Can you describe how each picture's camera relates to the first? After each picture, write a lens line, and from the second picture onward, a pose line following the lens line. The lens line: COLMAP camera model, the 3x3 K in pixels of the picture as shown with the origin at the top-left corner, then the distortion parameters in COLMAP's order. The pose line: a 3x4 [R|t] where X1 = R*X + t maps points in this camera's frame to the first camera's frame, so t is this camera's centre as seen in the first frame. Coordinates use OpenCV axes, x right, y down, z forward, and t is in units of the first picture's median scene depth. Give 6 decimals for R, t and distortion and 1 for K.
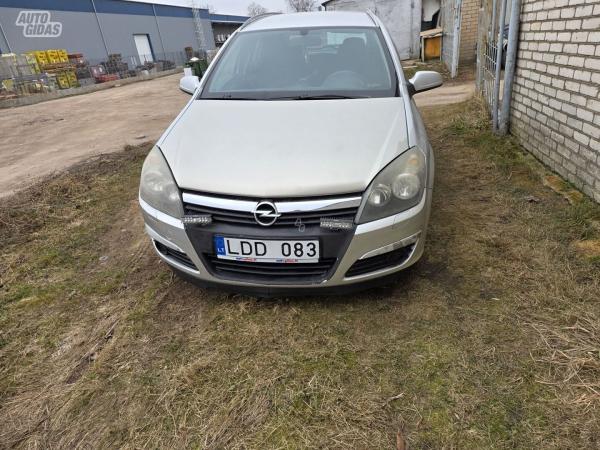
lens RADIAL K [[442.6, 0, 320.6], [0, 442.6, 225.2], [0, 0, 1]] dist [0.016882, 0.000463]
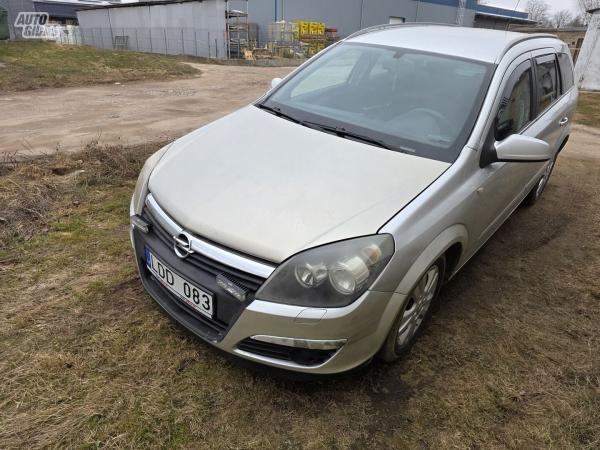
lens RADIAL K [[442.6, 0, 320.6], [0, 442.6, 225.2], [0, 0, 1]] dist [0.016882, 0.000463]
pose [[0.807665, 0.357155, -0.469167, 0.508449], [-0.342523, 0.931850, 0.119725, -0.264214], [0.479954, 0.064003, 0.874956, 0.318001]]
